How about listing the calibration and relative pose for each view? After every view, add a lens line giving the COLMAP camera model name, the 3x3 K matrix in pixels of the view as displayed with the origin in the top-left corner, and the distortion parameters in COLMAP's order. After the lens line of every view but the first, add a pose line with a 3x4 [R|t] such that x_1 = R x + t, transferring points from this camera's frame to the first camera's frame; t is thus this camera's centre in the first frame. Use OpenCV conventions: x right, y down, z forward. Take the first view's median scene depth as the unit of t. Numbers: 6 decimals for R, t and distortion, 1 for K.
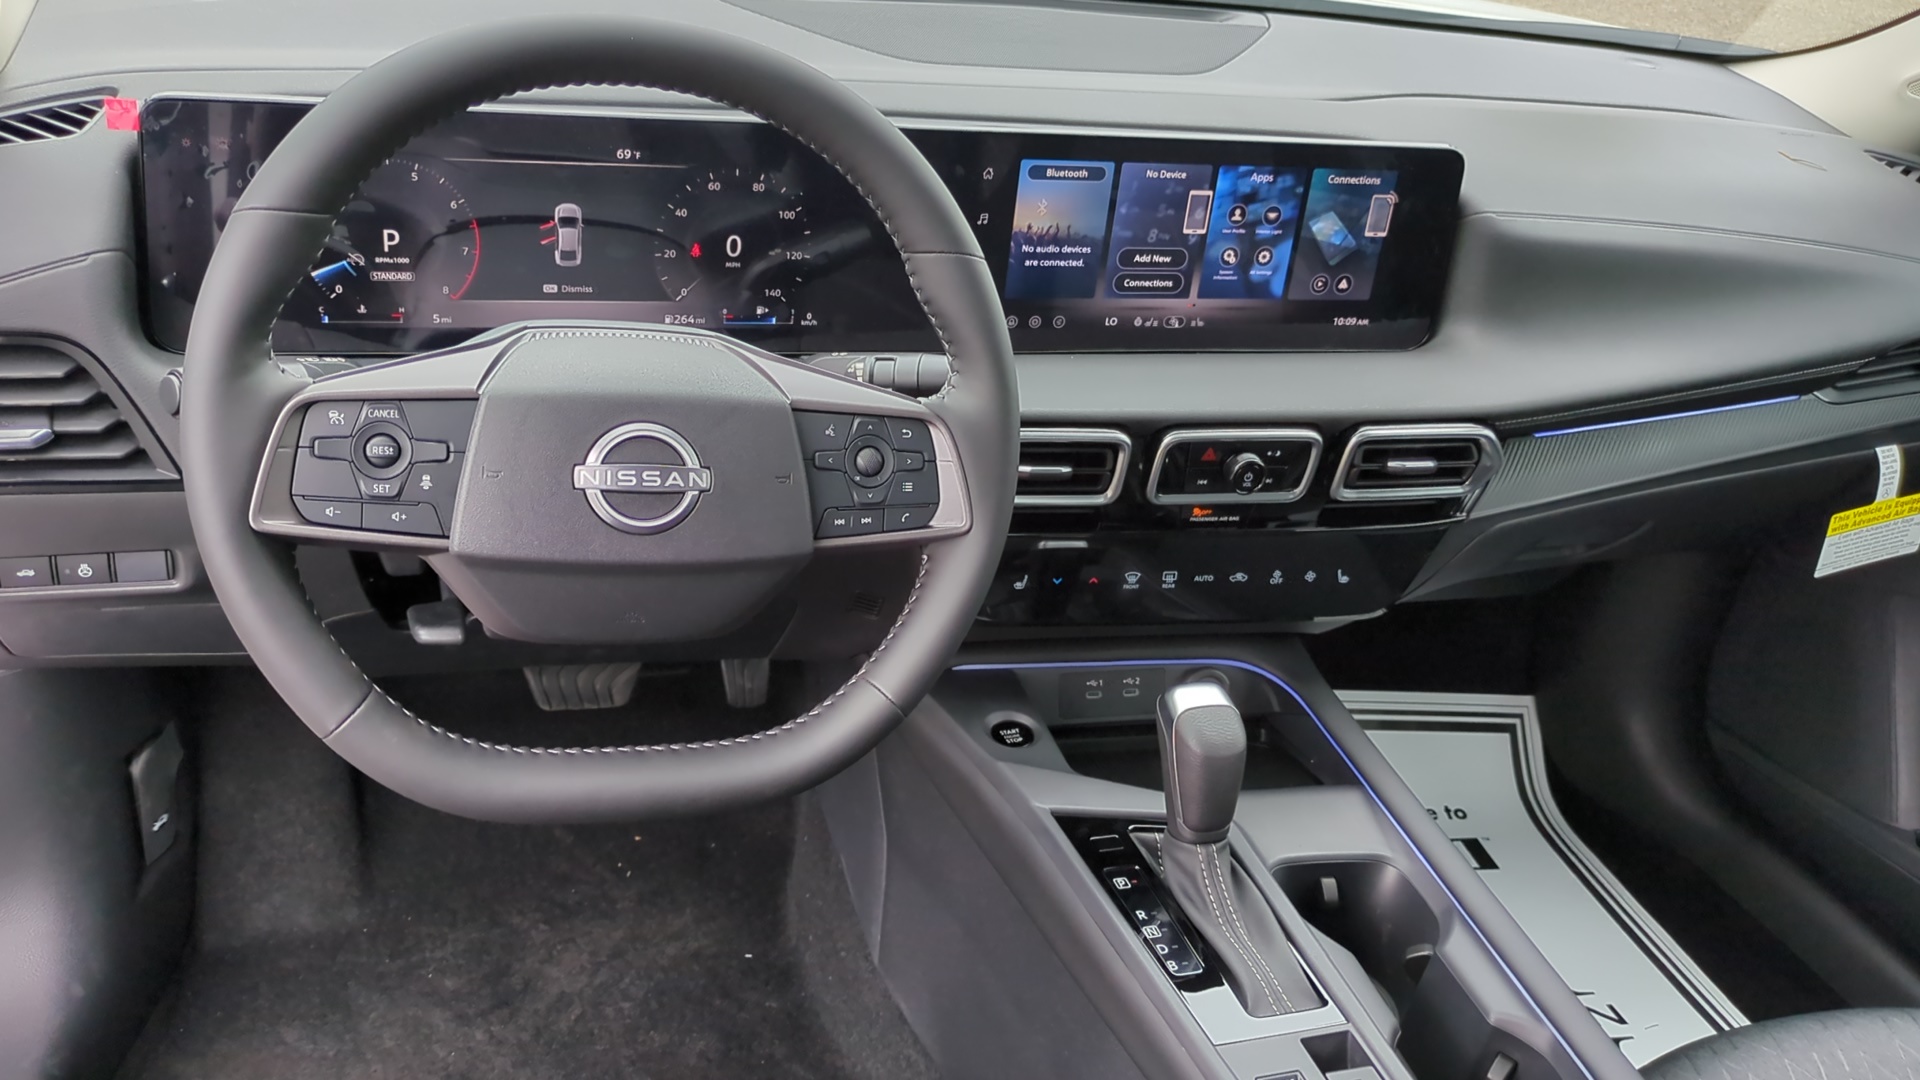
lens RADIAL K [[1632.0, 0, 960.0], [0, 1632.0, 540.0], [0, 0, 1]] dist [0.076140, -0.009793]
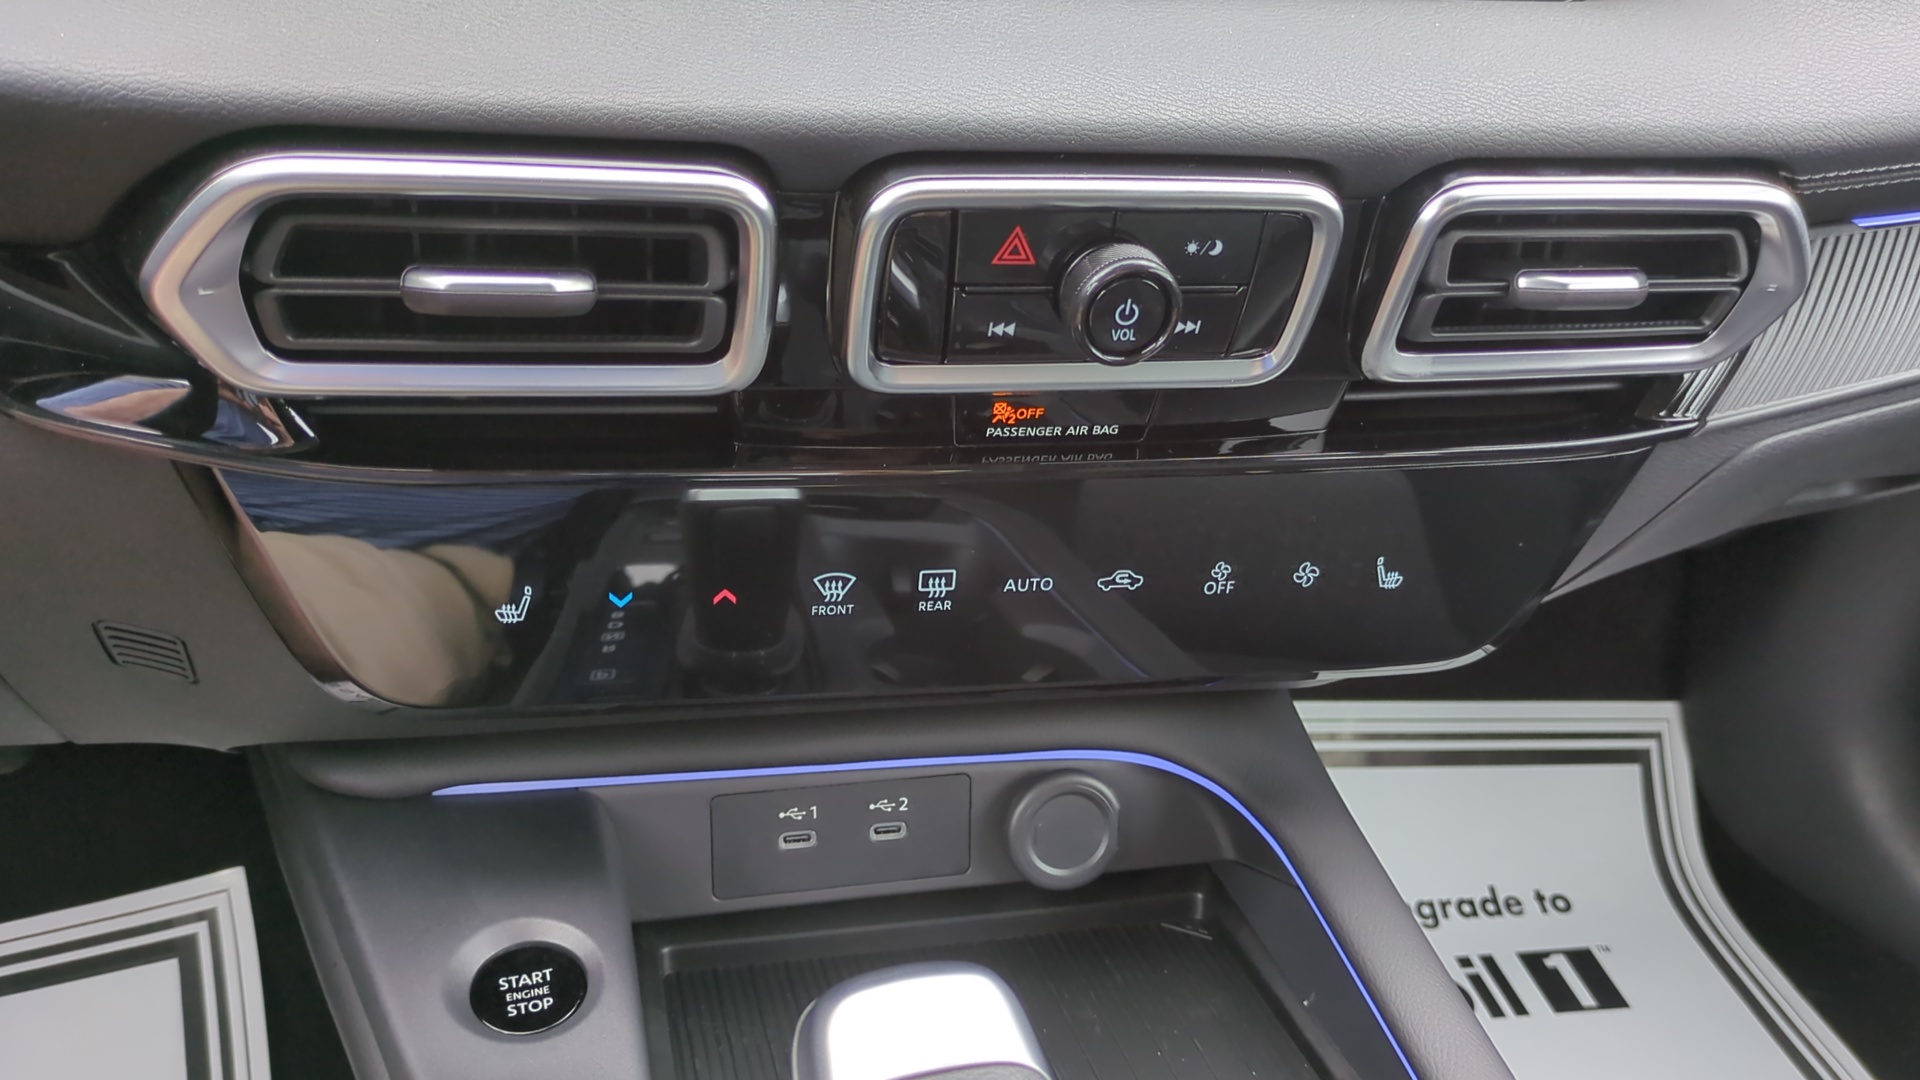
lens RADIAL K [[1632.0, 0, 960.0], [0, 1632.0, 540.0], [0, 0, 1]] dist [0.076140, -0.009793]
pose [[0.999936, 0.001754, -0.011174, 0.141924], [-0.000998, 0.997733, 0.067292, -0.013570], [0.011267, -0.067277, 0.997671, 0.636740]]
